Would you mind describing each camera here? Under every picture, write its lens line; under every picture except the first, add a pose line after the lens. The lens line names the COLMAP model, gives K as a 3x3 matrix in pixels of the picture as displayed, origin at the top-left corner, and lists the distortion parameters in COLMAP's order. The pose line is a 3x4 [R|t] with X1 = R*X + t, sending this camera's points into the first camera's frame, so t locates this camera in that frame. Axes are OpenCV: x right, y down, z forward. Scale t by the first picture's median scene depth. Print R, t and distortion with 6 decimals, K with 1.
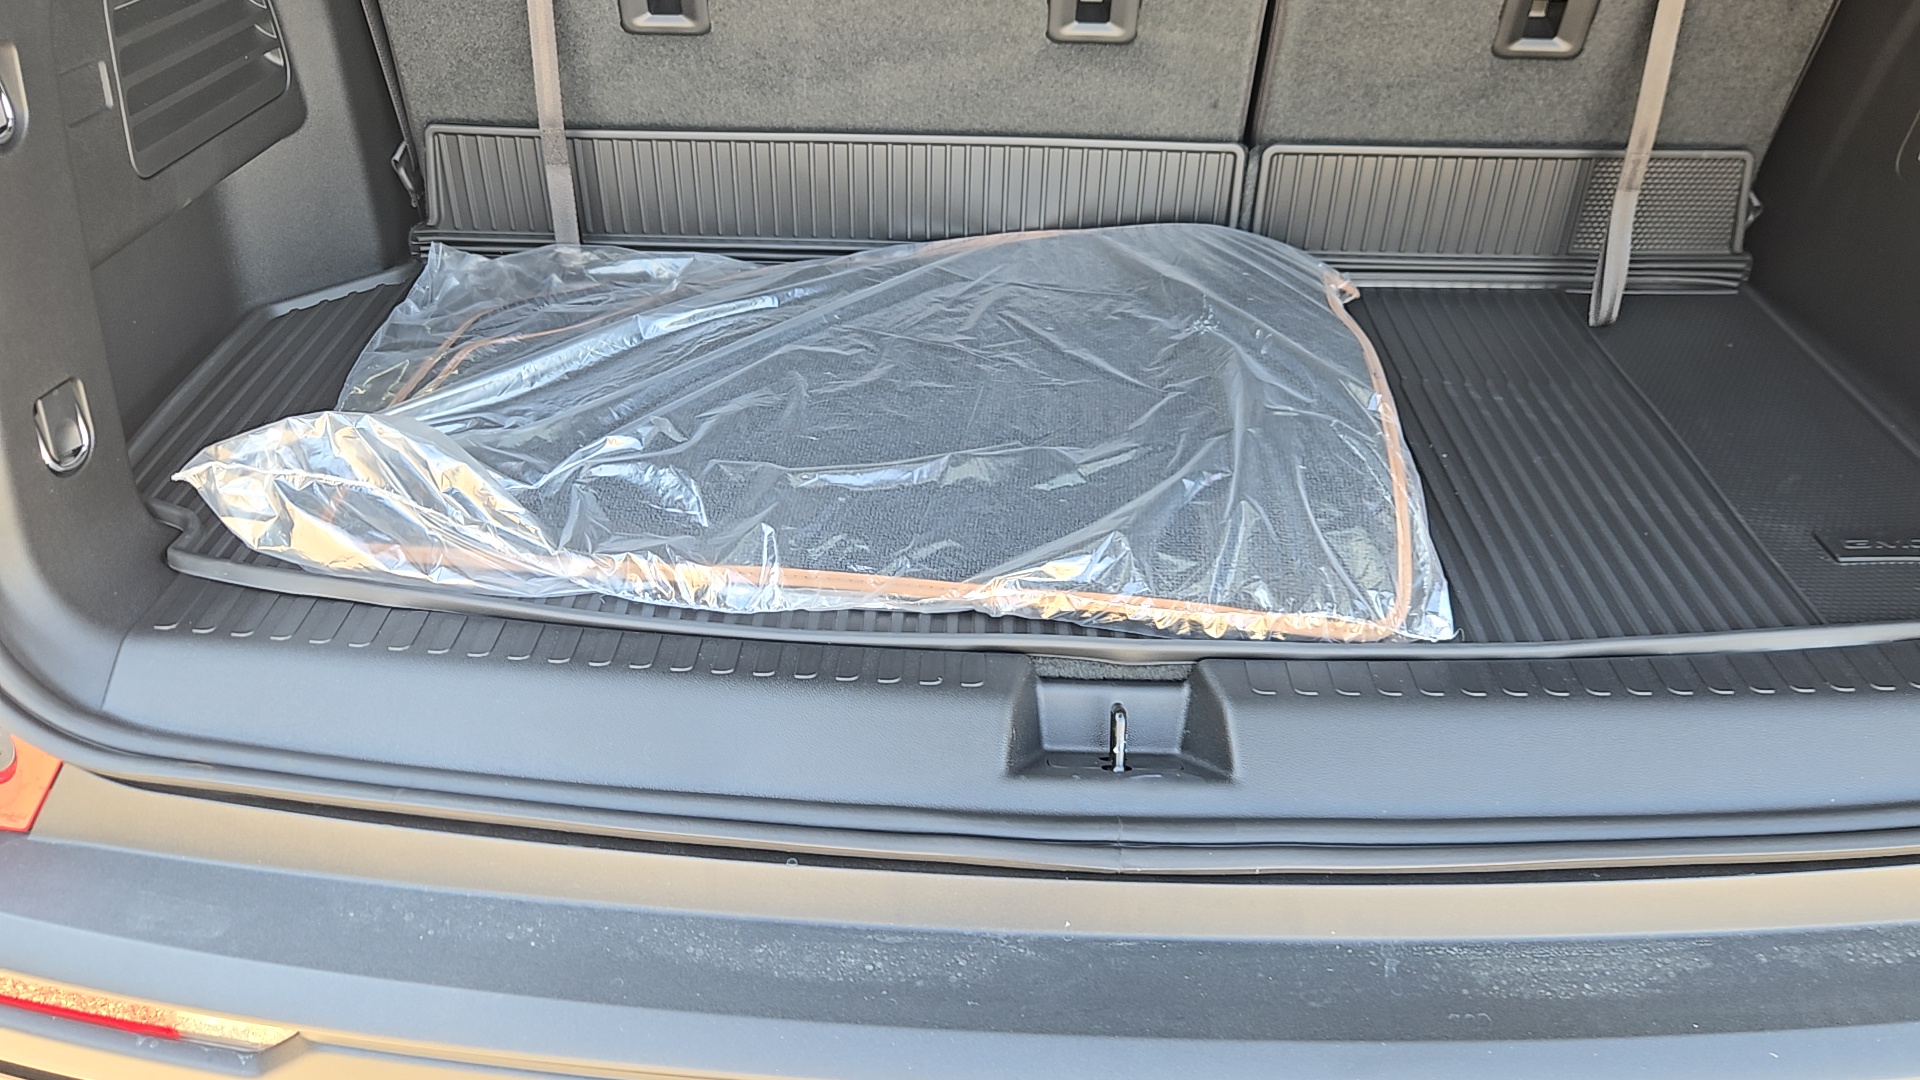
lens RADIAL K [[1606.0, 0, 942.1], [0, 1606.0, 538.1], [0, 0, 1]] dist [0.009006, -0.015936]
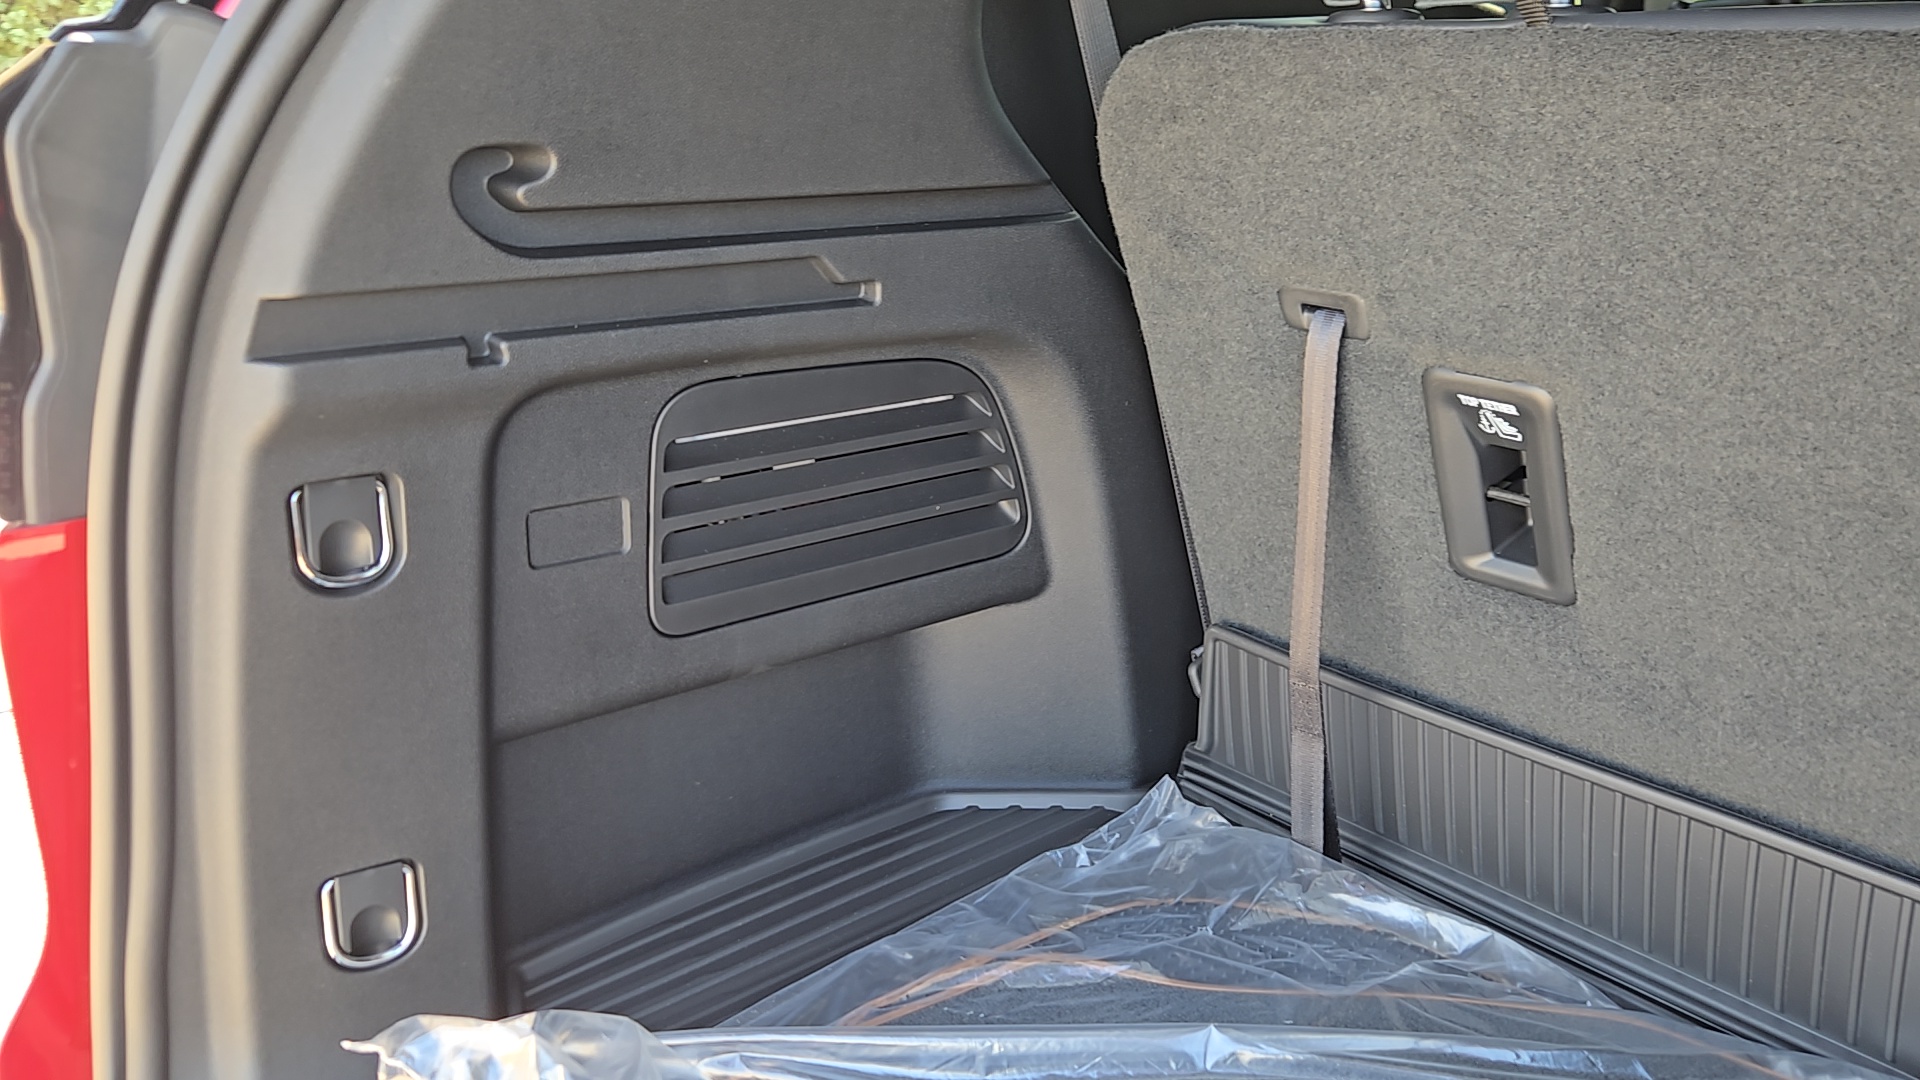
lens RADIAL K [[1606.0, 0, 955.8], [0, 1606.0, 532.7], [0, 0, 1]] dist [0.009006, -0.015936]
pose [[0.633005, 0.206651, -0.746056, 0.150210], [-0.359174, 0.932108, -0.046562, -0.229043], [0.685783, 0.297438, 0.664253, 0.435823]]
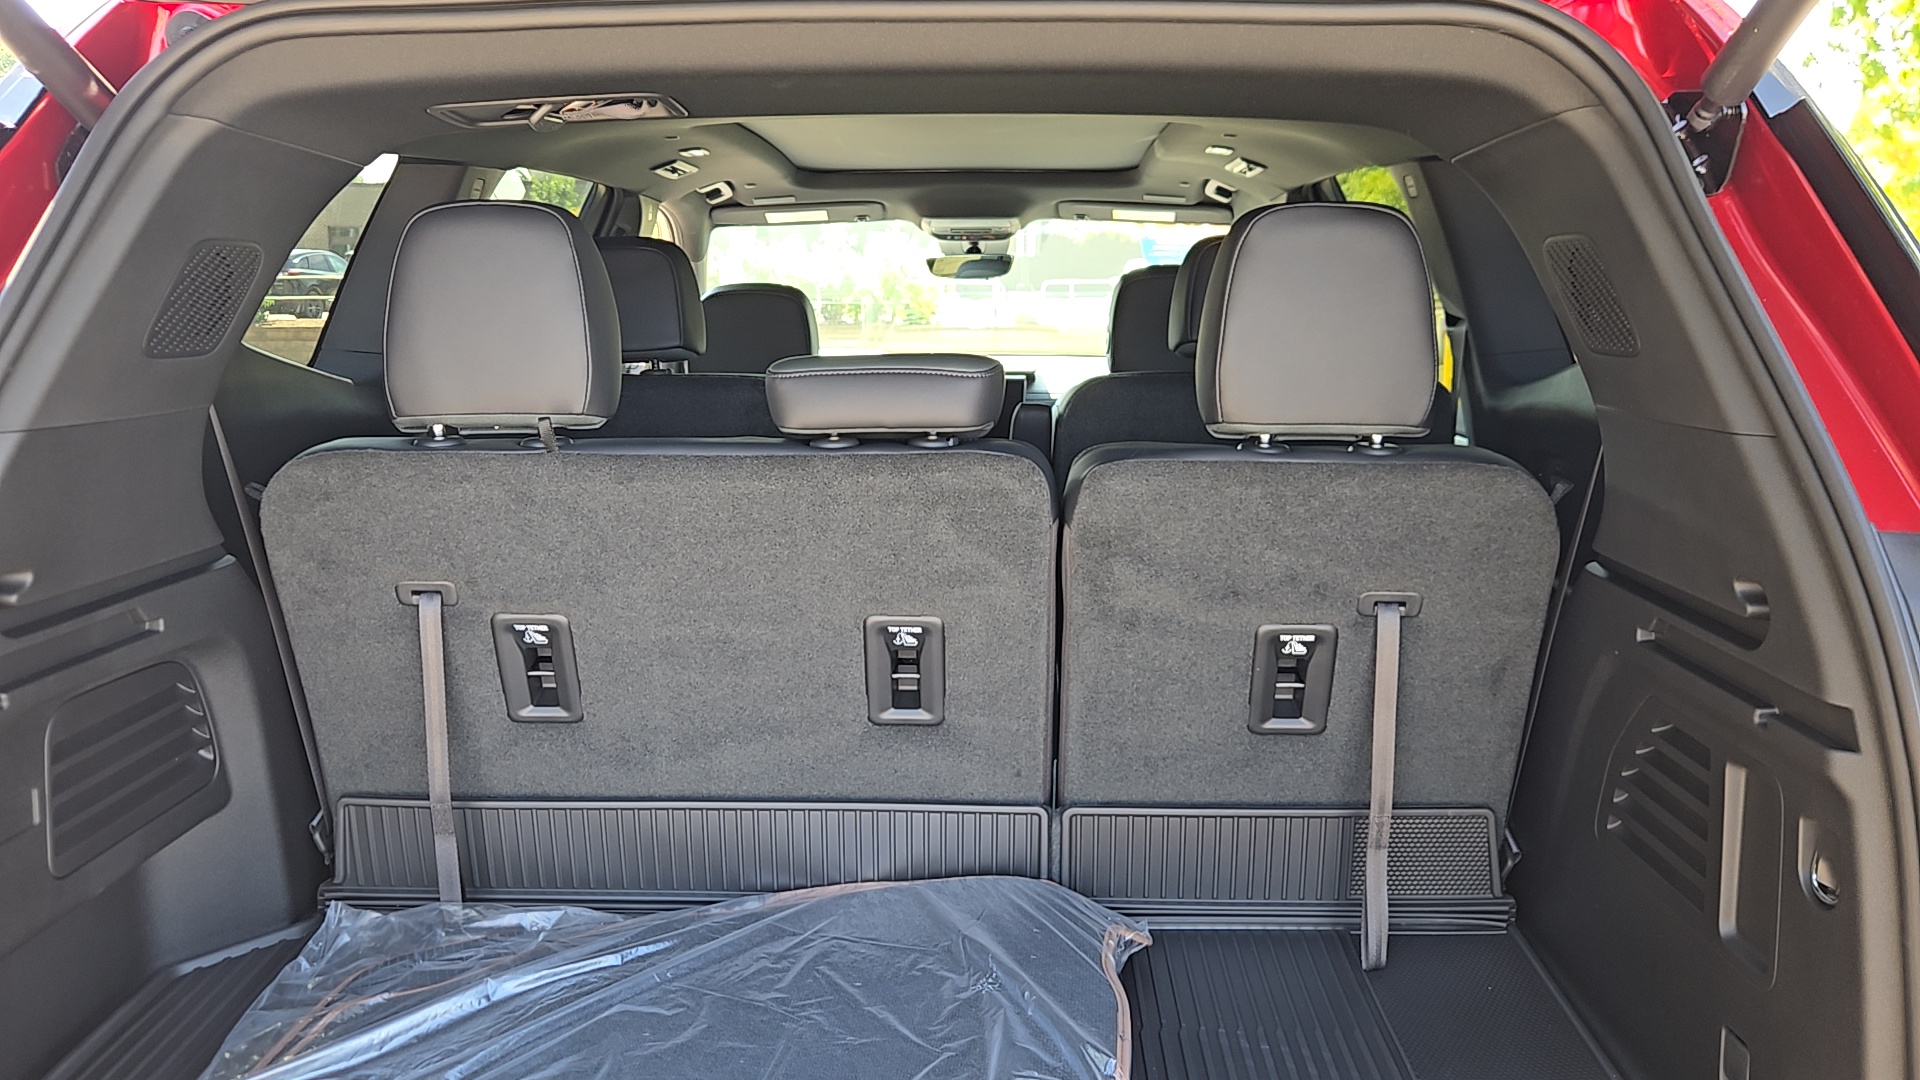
lens RADIAL K [[1606.0, 0, 947.7], [0, 1606.0, 529.1], [0, 0, 1]] dist [0.009006, -0.015936]
pose [[0.999694, -0.015741, -0.019084, 0.146722], [0.008508, 0.943154, -0.332247, -0.053997], [0.023229, 0.331983, 0.942999, -0.148531]]
